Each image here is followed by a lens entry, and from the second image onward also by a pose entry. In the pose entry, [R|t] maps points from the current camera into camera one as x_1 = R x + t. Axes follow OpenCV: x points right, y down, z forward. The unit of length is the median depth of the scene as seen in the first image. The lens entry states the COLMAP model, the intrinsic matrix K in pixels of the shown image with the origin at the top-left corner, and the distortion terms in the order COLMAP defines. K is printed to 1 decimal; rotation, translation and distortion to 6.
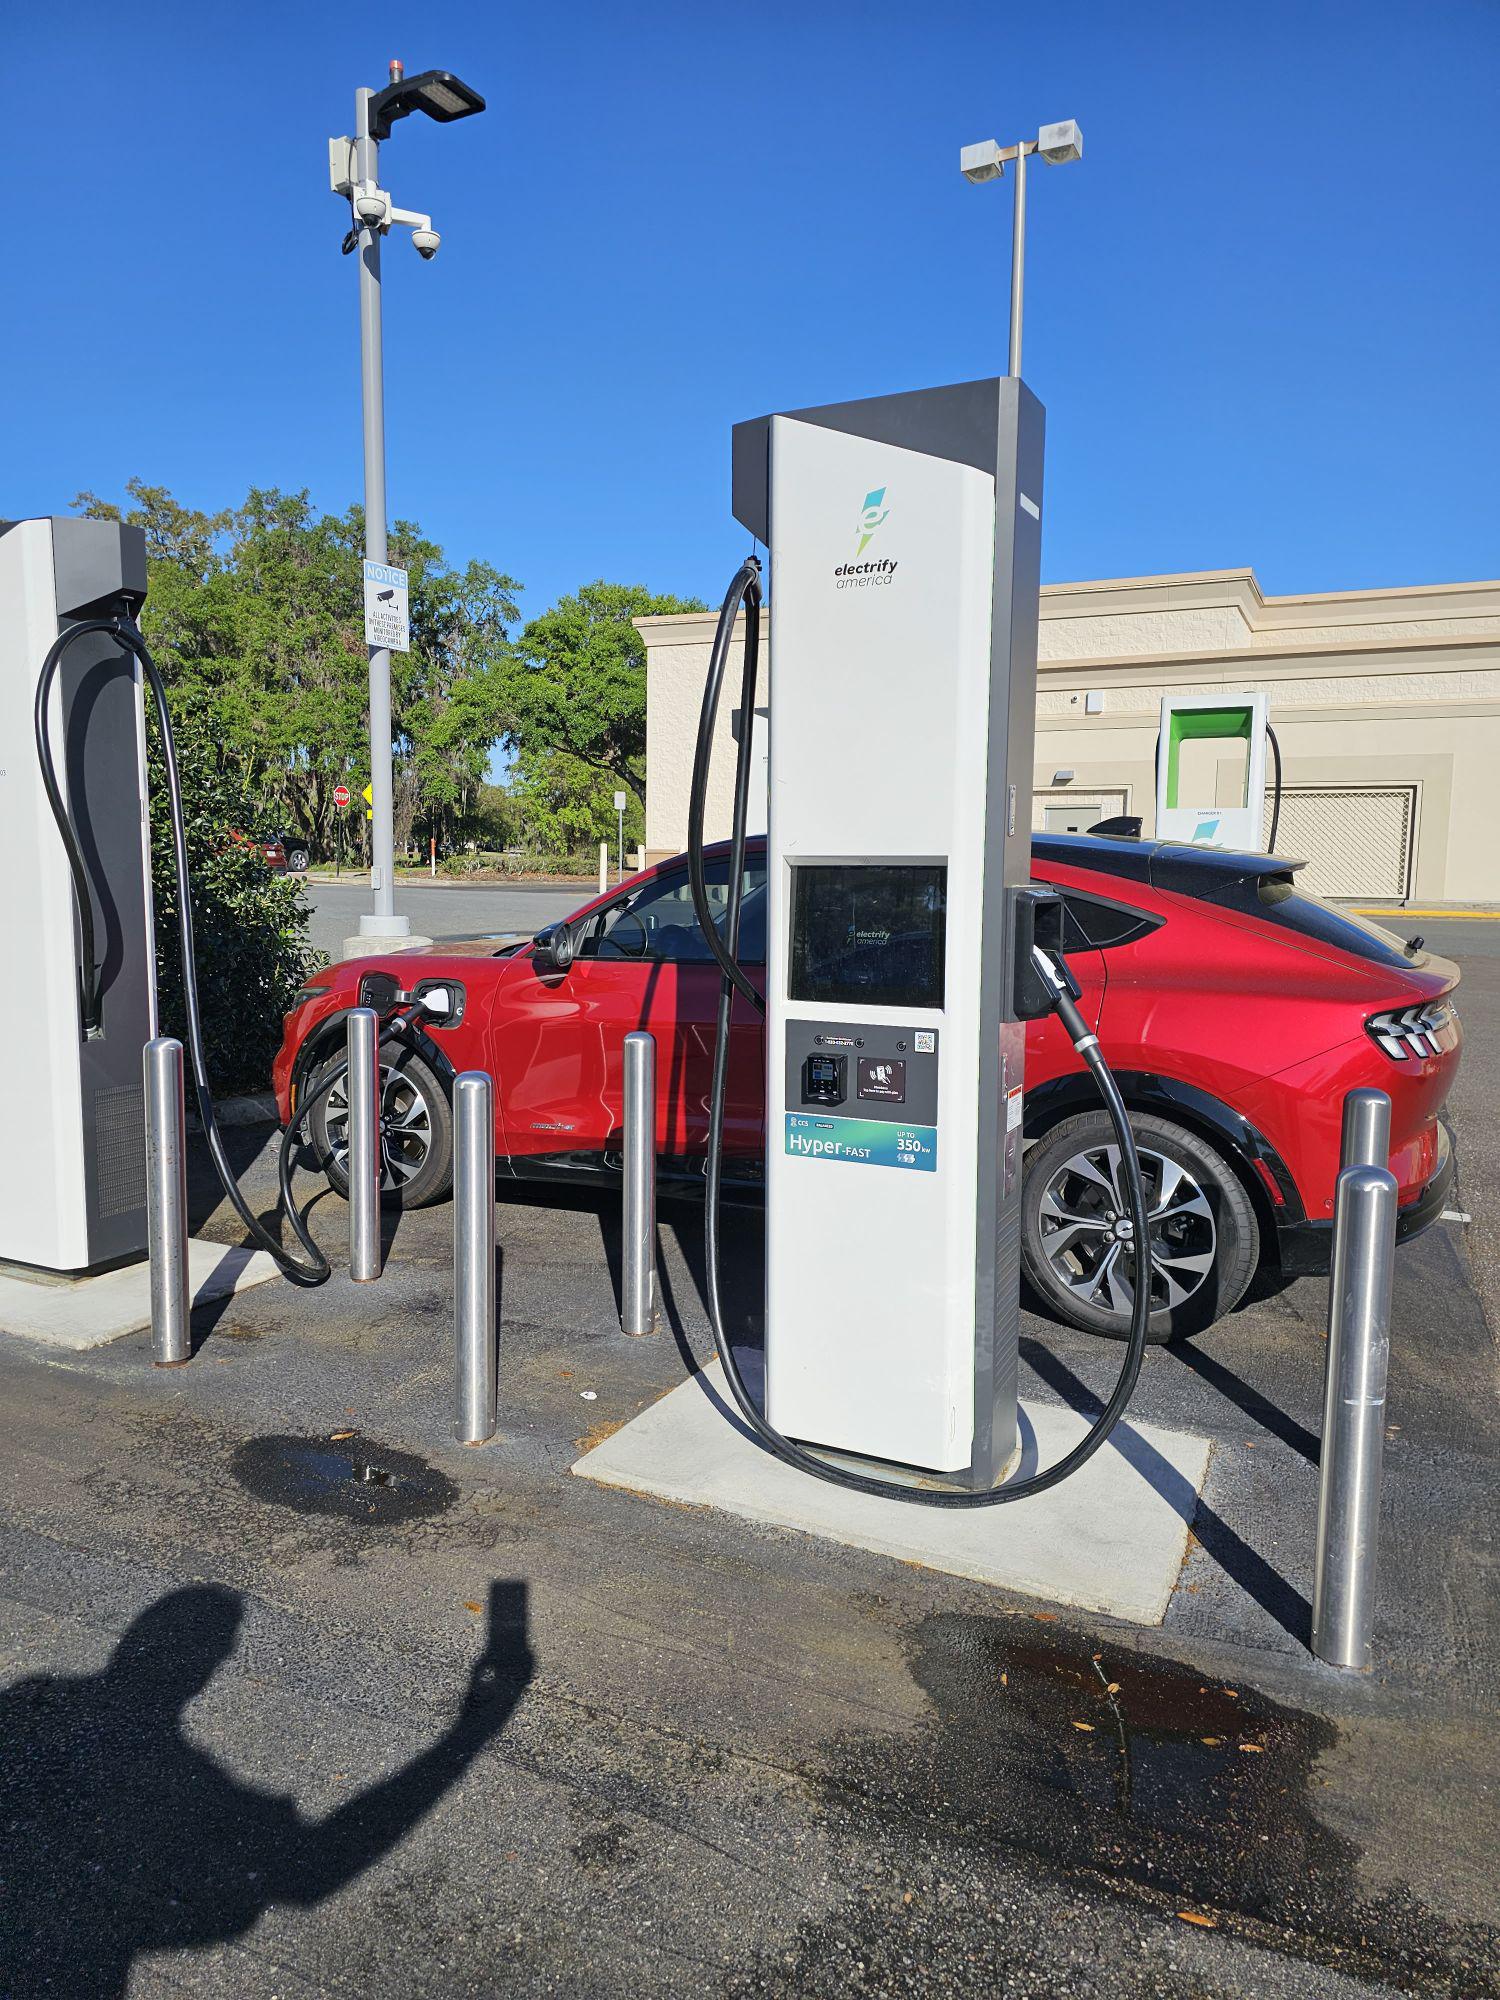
lens RADIAL K [[1415.6, 0, 759.4], [0, 1415.6, 990.0], [0, 0, 1]] dist [0.027051, -0.019621]
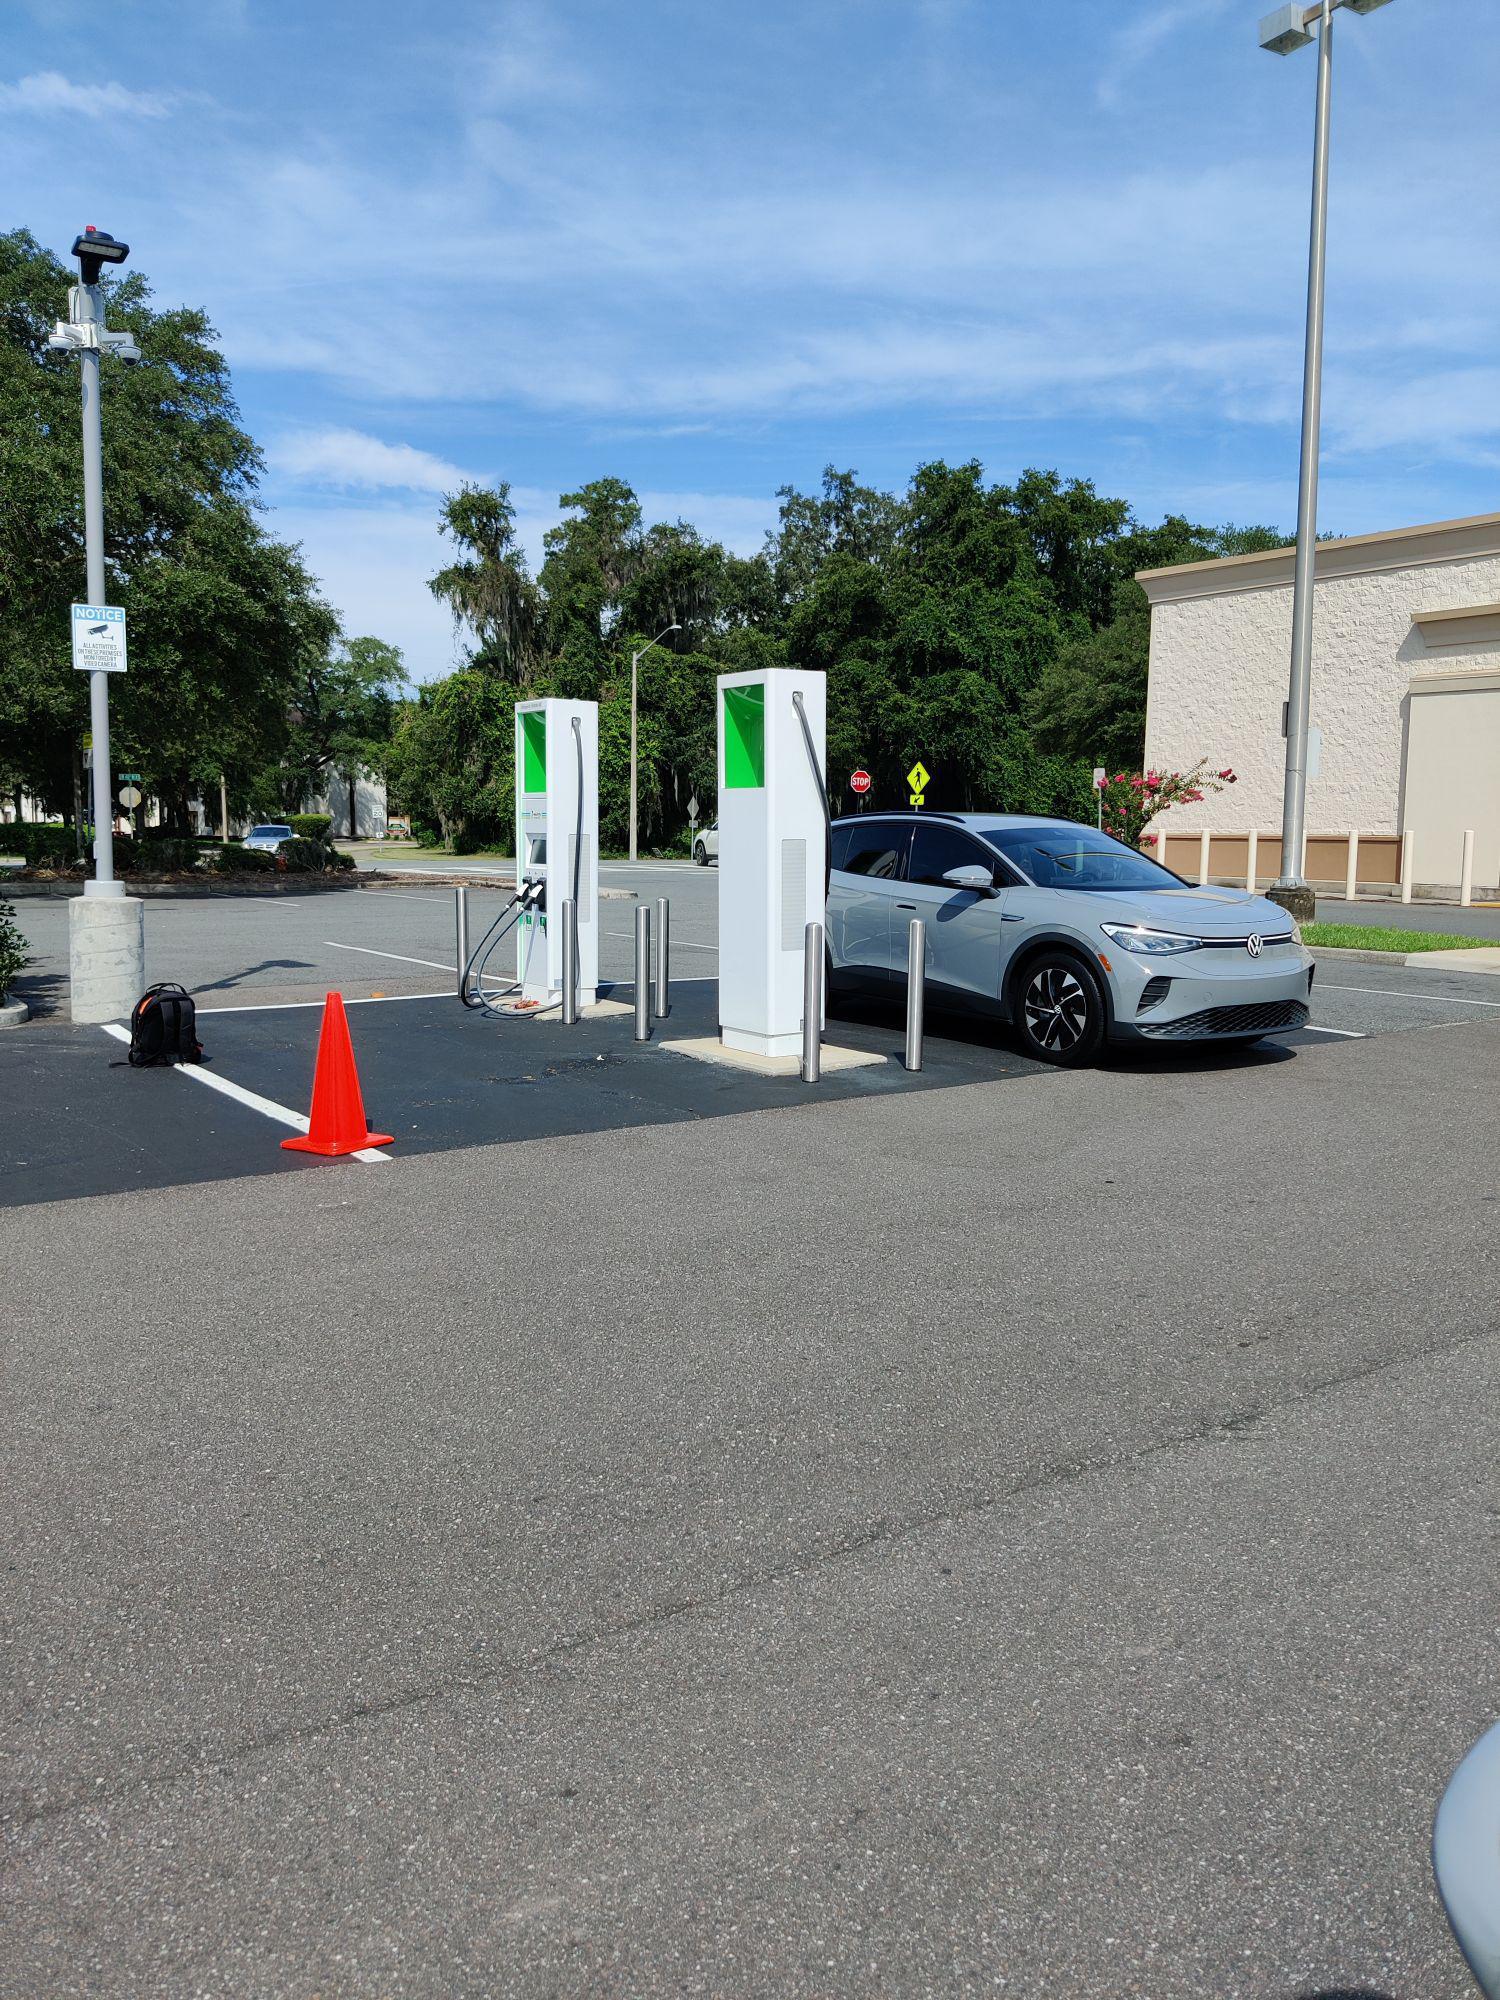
lens RADIAL K [[1520.5, 0, 720.9], [0, 1520.5, 987.3], [0, 0, 1]] dist [-0.010117, 0.003397]
pose [[0.877414, 0.056155, -0.476435, 0.668805], [-0.053254, 0.998389, 0.019601, -0.006919], [0.476768, 0.008173, 0.878991, 0.041071]]
